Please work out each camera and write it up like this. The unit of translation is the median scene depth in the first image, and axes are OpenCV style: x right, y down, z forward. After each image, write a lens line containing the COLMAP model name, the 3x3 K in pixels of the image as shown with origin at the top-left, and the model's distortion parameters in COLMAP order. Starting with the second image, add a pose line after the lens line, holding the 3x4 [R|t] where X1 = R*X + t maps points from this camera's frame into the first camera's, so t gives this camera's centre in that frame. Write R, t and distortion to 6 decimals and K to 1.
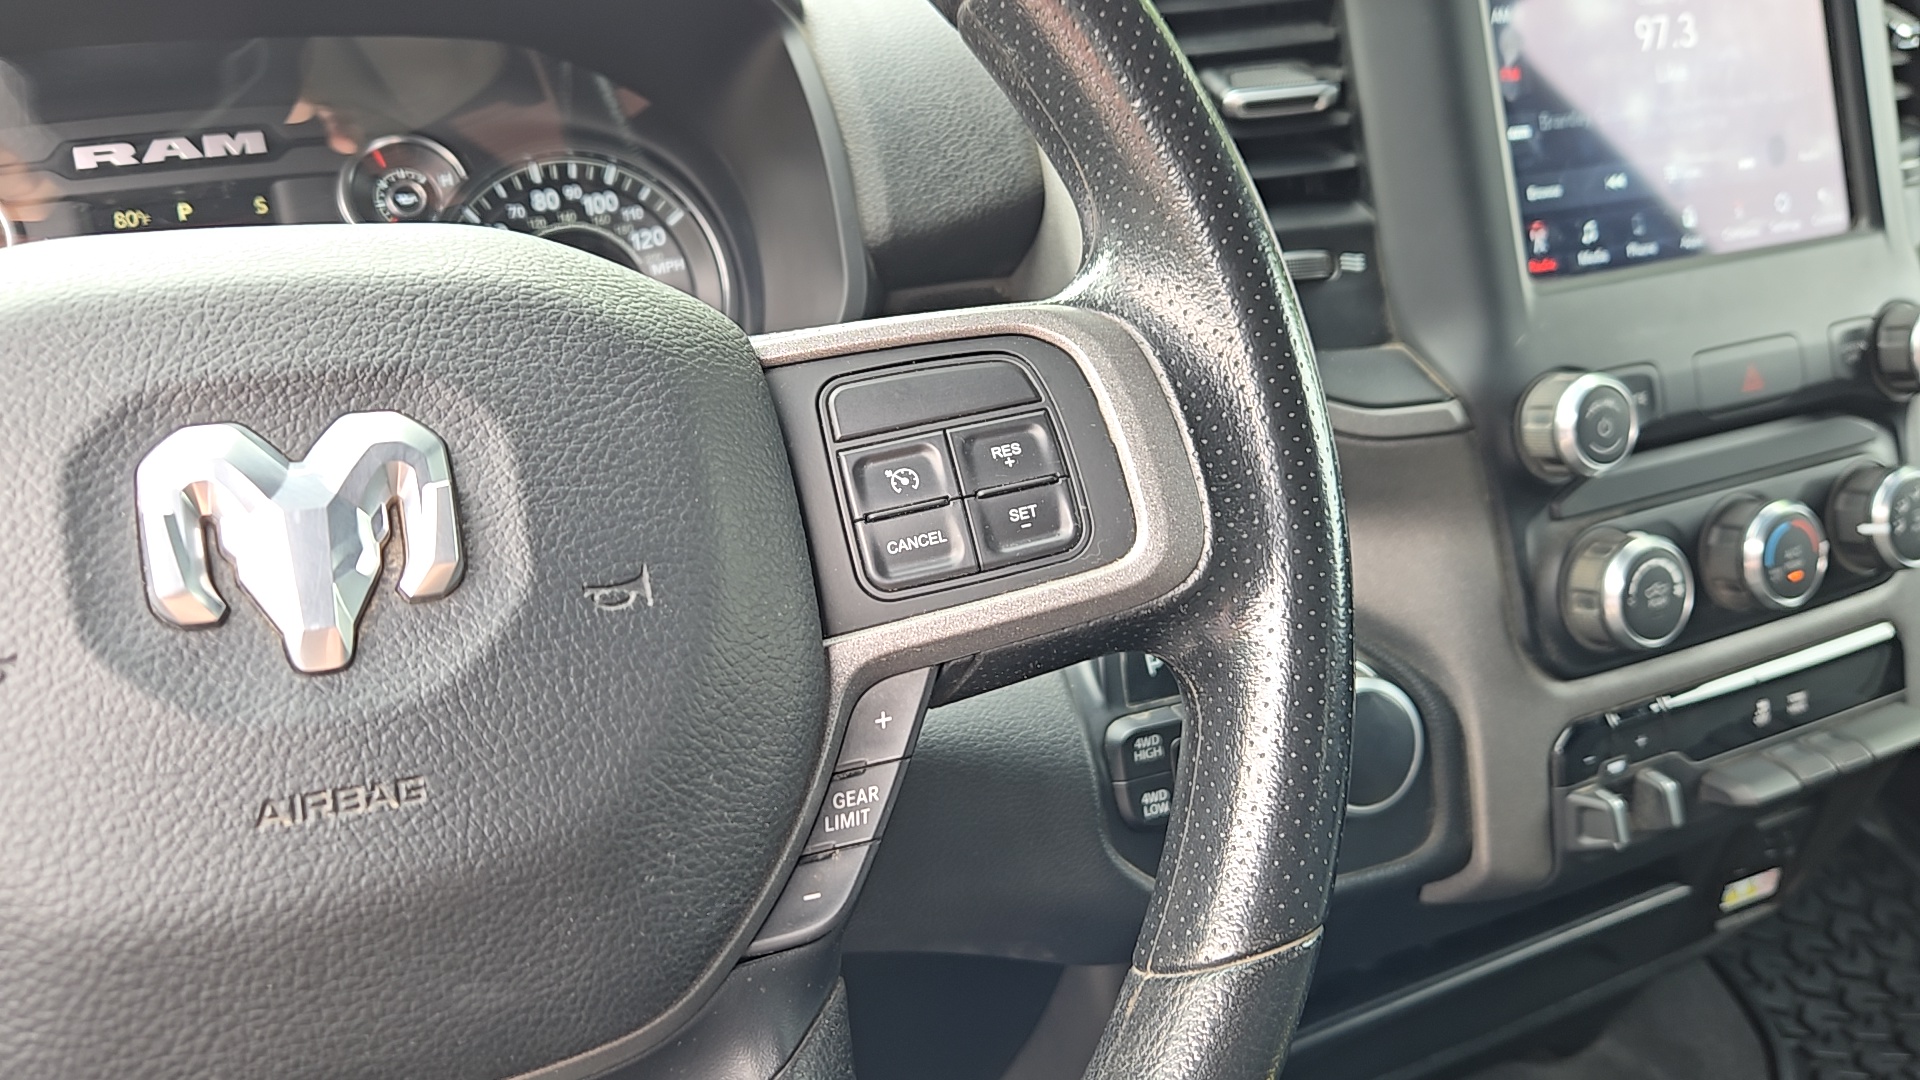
lens RADIAL K [[1610.2, 0, 949.9], [0, 1610.2, 542.1], [0, 0, 1]] dist [0.001204, -0.003594]
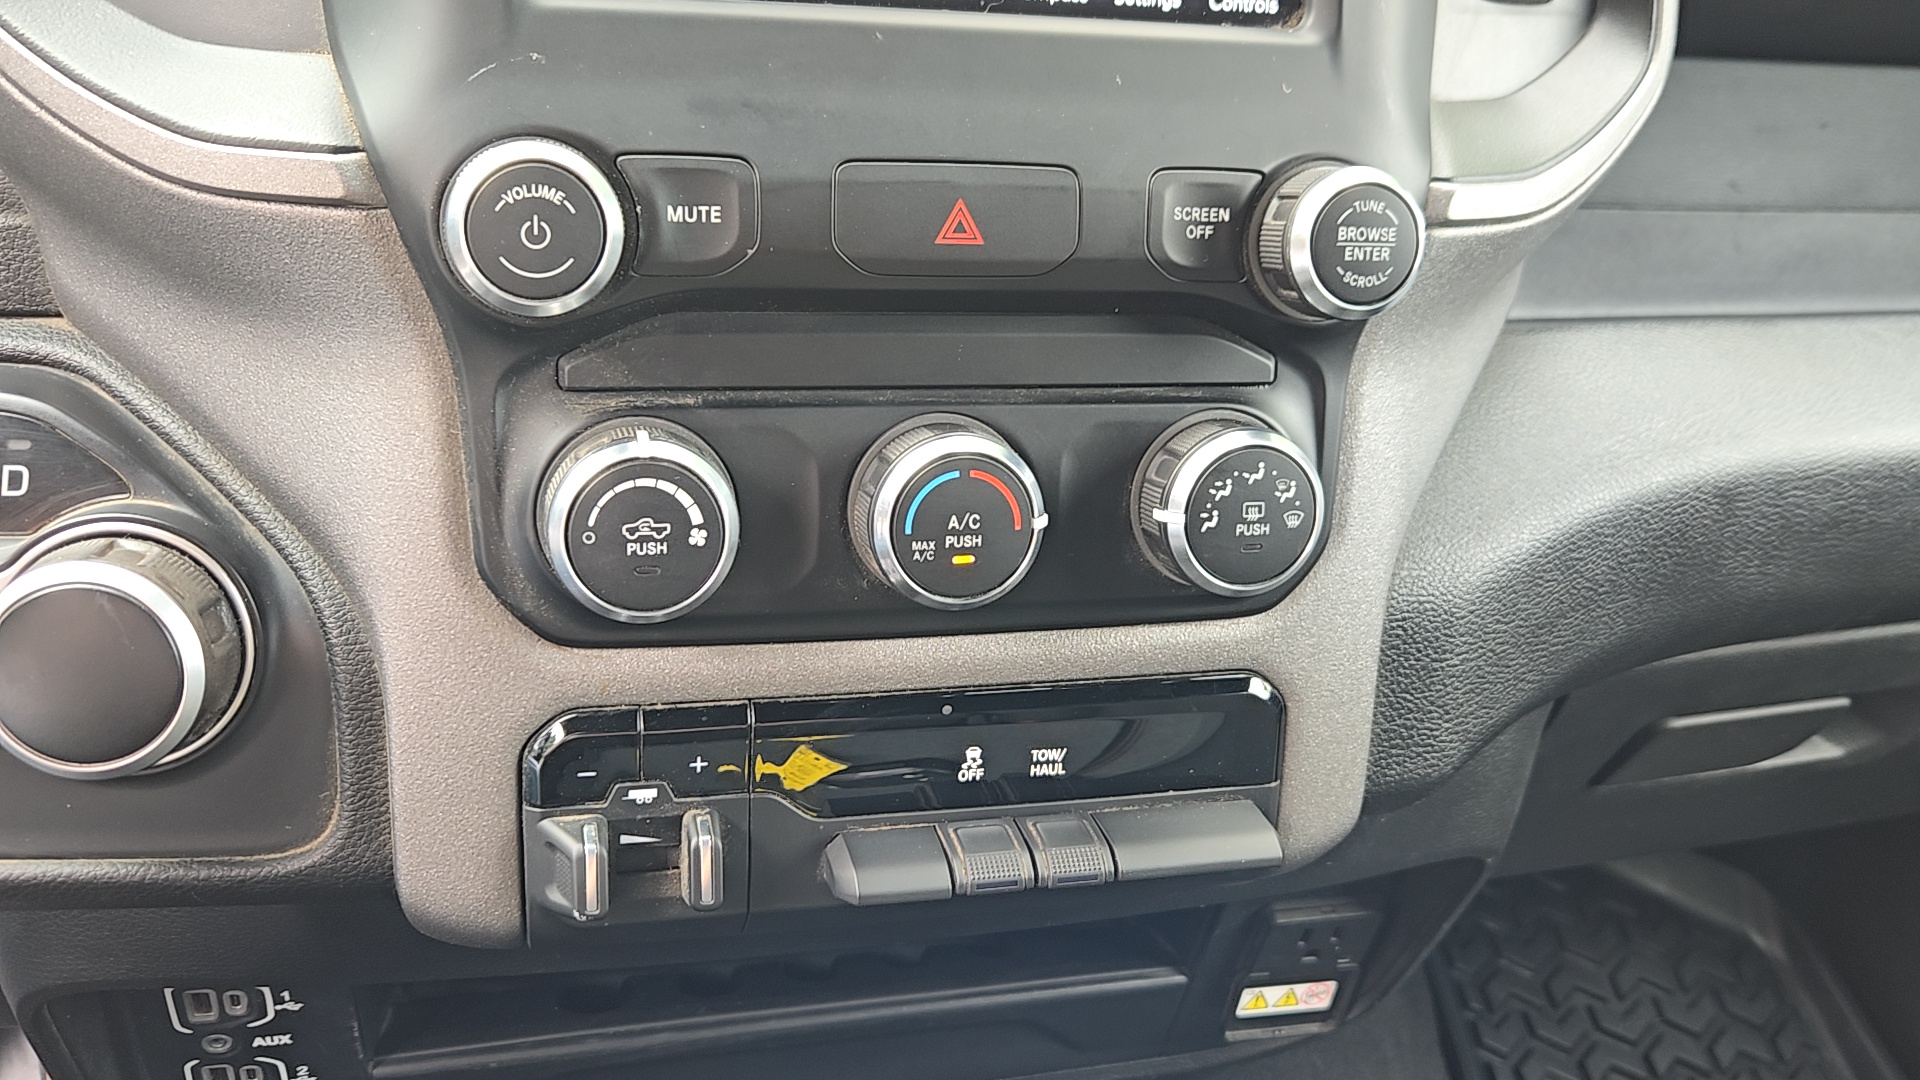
lens RADIAL K [[1610.2, 0, 940.3], [0, 1610.2, 525.2], [0, 0, 1]] dist [0.001204, -0.003594]
pose [[0.969541, 0.203521, -0.136270, 0.638235], [-0.192402, 0.977138, 0.090459, -0.048052], [0.151565, -0.061486, 0.986533, 0.427897]]
